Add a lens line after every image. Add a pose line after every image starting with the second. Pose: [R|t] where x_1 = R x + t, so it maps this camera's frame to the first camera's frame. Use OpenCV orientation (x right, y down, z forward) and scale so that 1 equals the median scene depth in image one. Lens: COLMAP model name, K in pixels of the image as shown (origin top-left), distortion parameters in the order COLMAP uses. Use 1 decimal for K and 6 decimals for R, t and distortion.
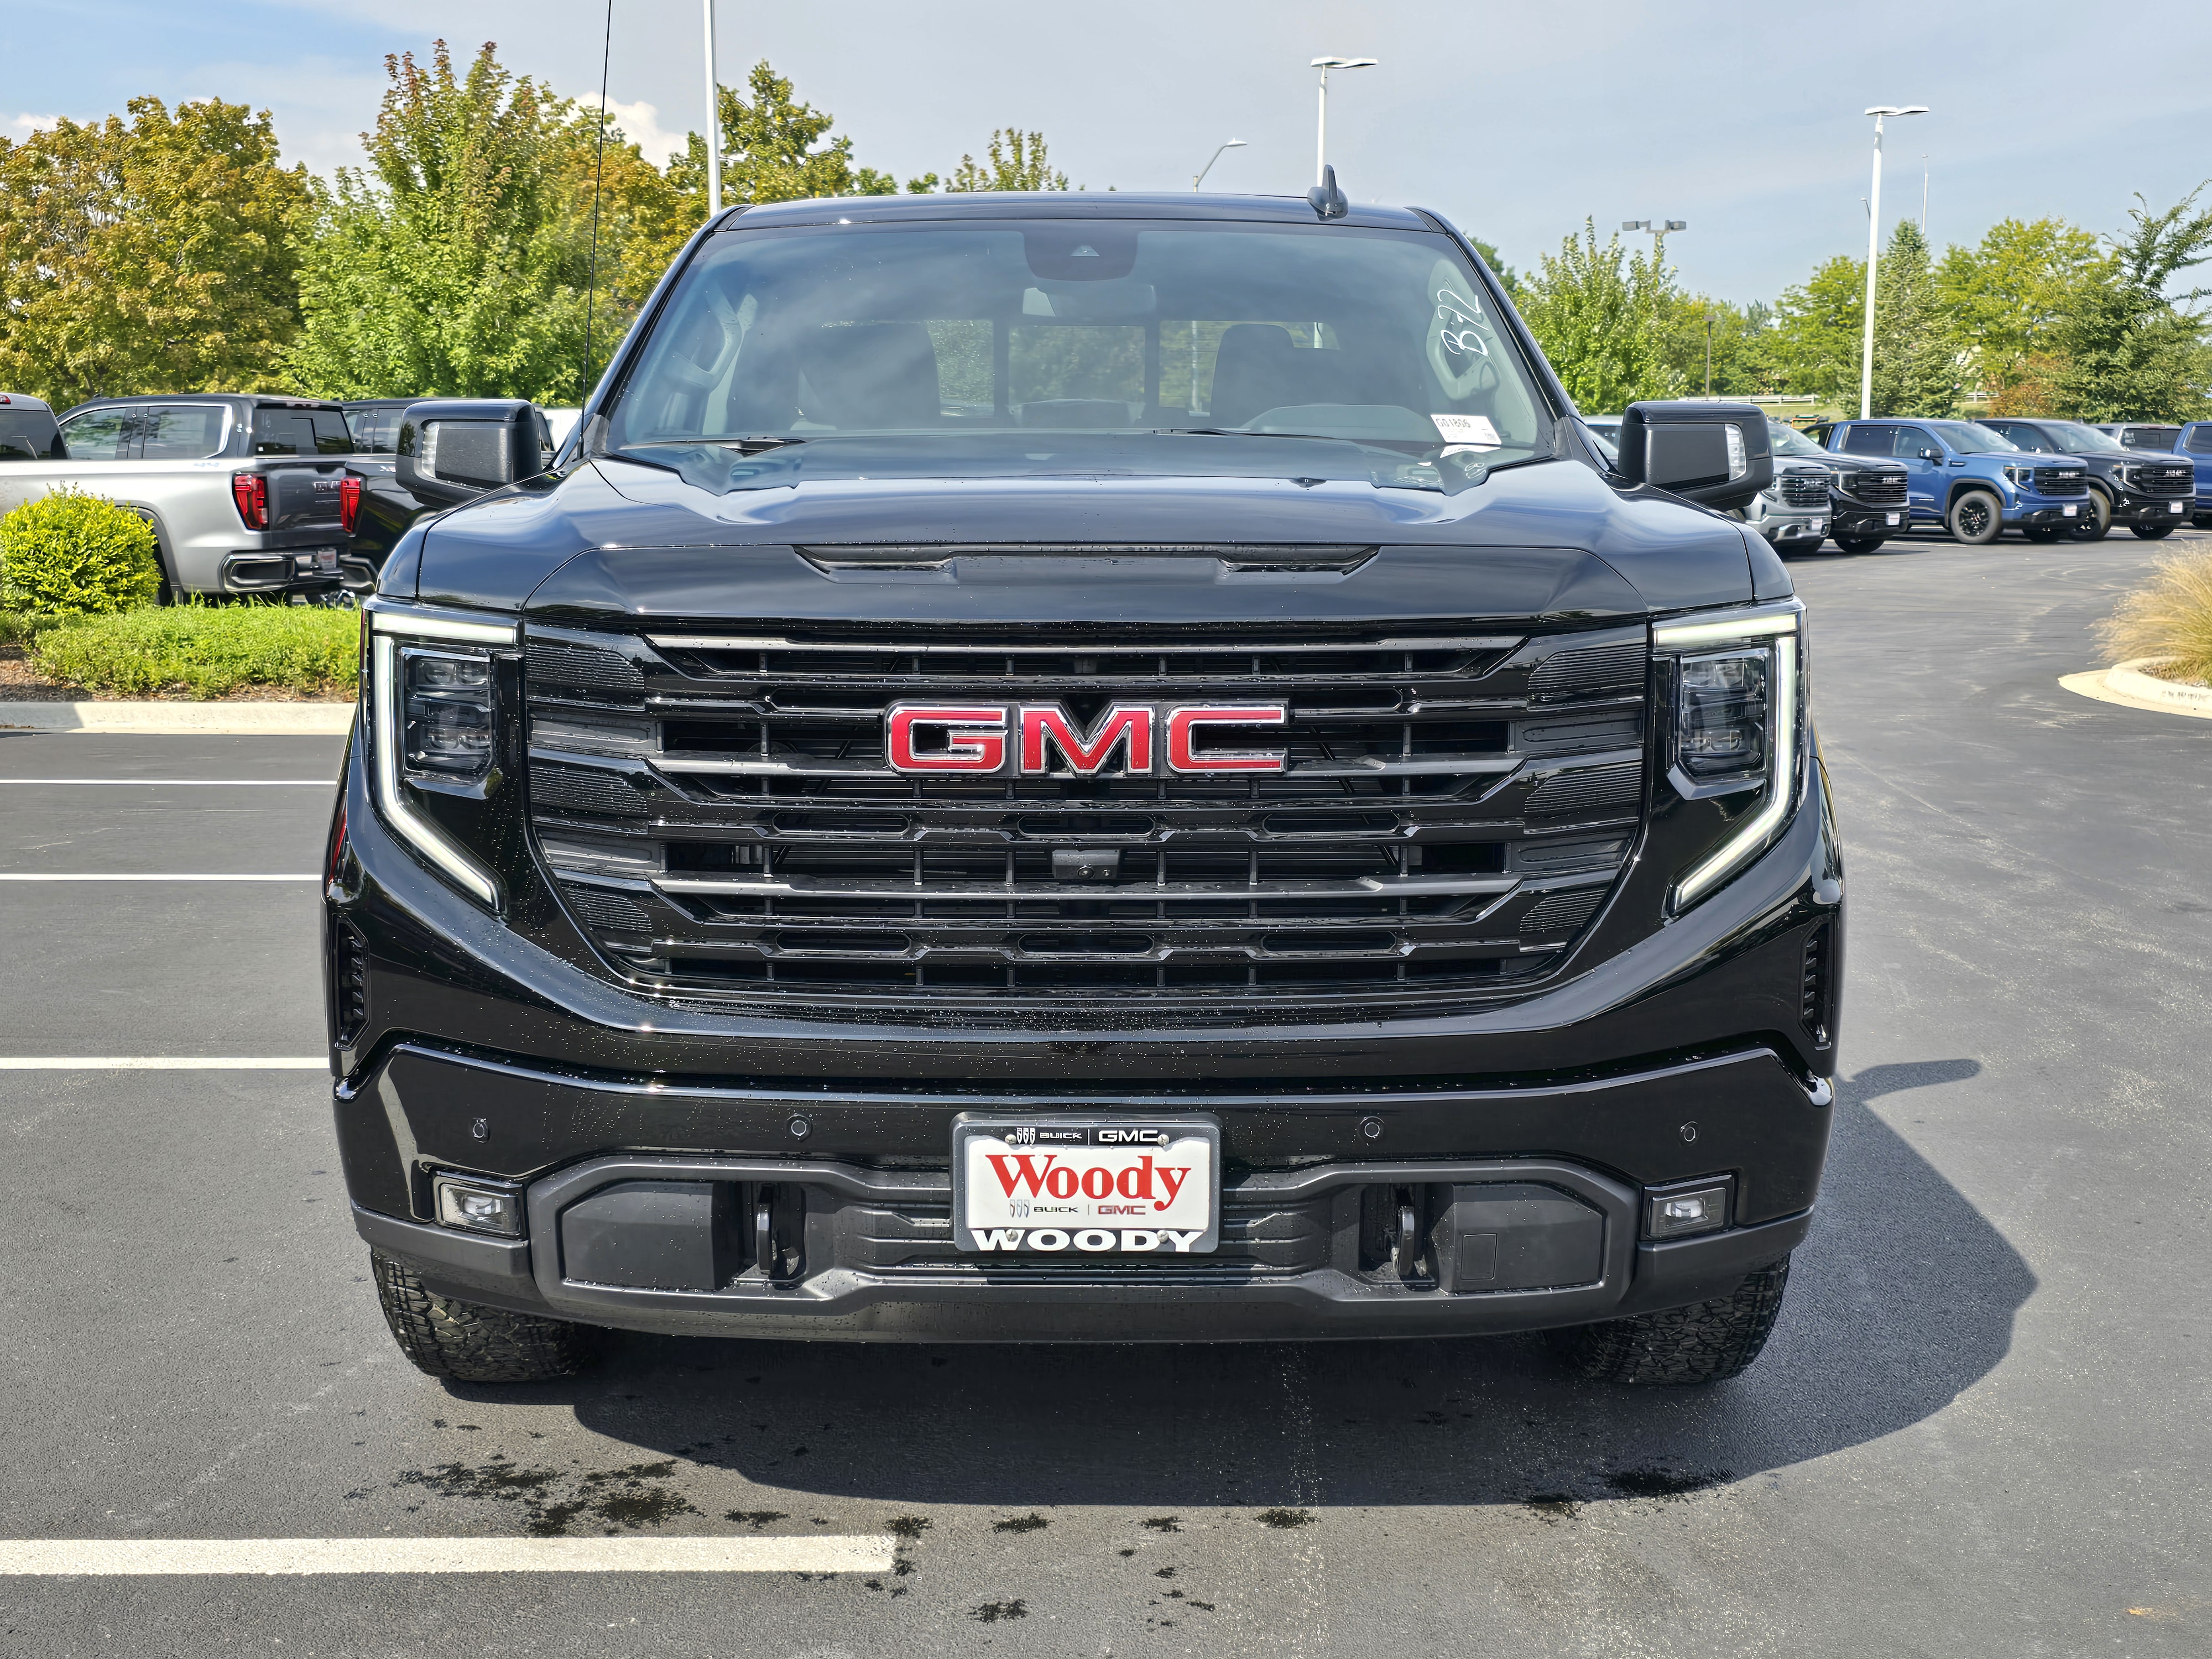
lens RADIAL K [[2588.9, 0, 1107.6], [0, 2588.9, 821.3], [0, 0, 1]] dist [0.075975, 0.000000]
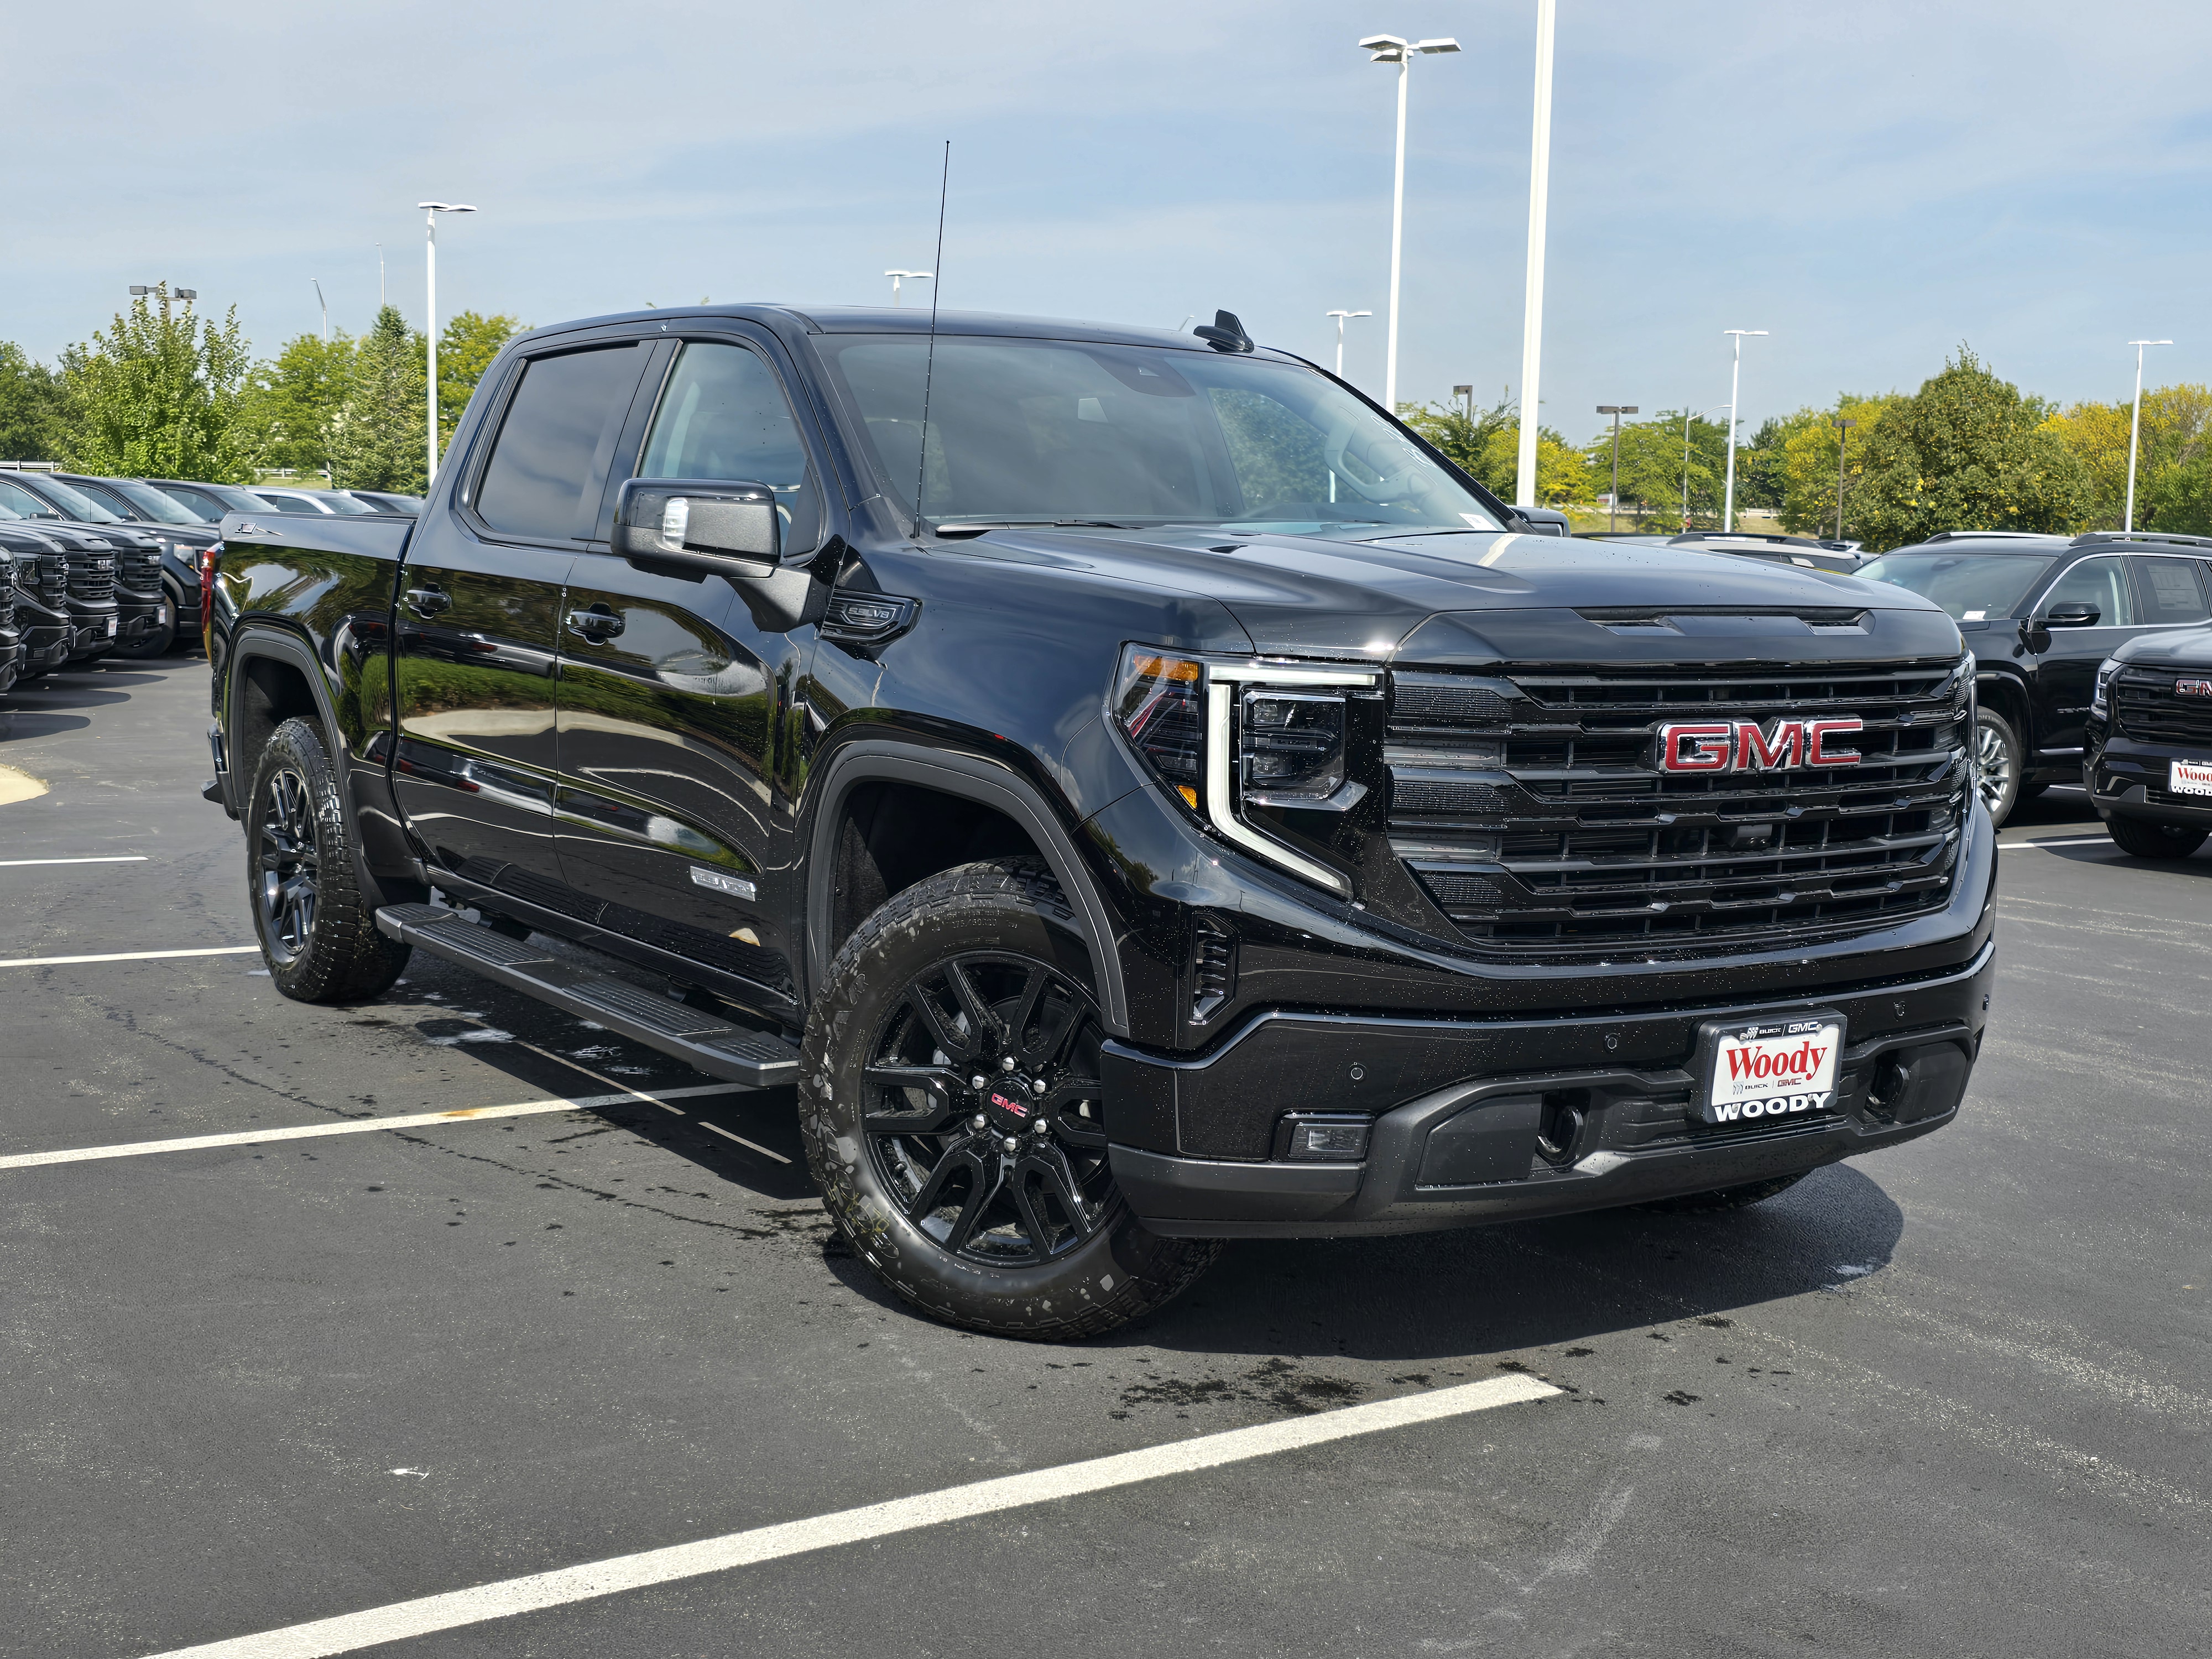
lens RADIAL K [[2588.5, 0, 1022.6], [0, 2588.5, 752.3], [0, 0, 1]] dist [0.121237, 0.000000]
pose [[0.839218, -0.027181, 0.543116, -1.059900], [0.056219, 0.997735, -0.036937, 0.001542], [-0.540881, 0.061532, 0.838845, 0.028107]]
